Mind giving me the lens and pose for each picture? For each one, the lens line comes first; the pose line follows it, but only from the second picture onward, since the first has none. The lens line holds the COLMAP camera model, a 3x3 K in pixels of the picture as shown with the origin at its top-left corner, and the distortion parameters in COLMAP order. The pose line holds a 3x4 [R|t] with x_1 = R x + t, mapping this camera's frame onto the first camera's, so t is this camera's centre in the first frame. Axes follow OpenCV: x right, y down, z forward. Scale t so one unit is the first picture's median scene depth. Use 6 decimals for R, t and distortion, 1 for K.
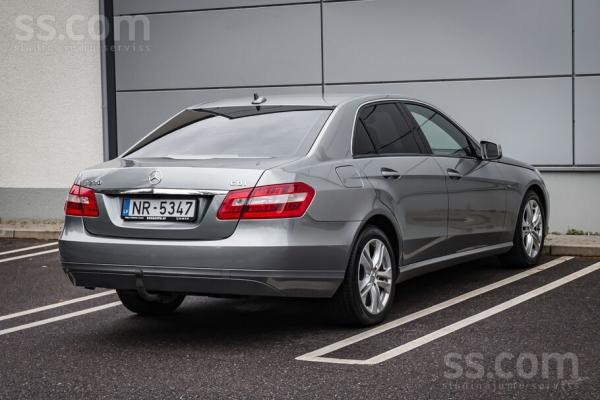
lens RADIAL K [[1413.2, 0, 300.0], [0, 1413.2, 200.0], [0, 0, 1]] dist [-0.011756, -0.199044]
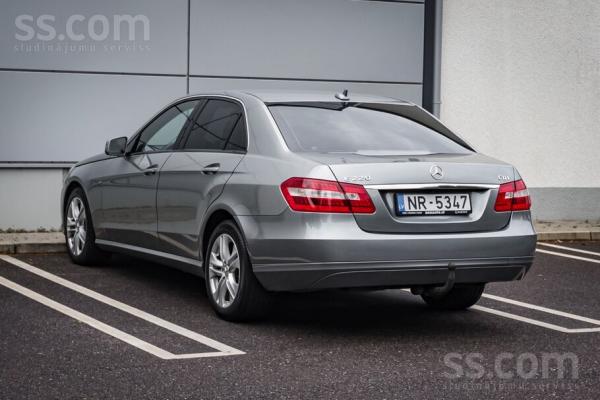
lens RADIAL K [[1413.2, 0, 300.0], [0, 1413.2, 200.0], [0, 0, 1]] dist [-0.011756, -0.199044]
pose [[0.548307, -0.016122, 0.836122, -0.863017], [0.014199, 0.999850, 0.009968, -0.006572], [-0.836157, 0.006406, 0.548453, 0.452914]]
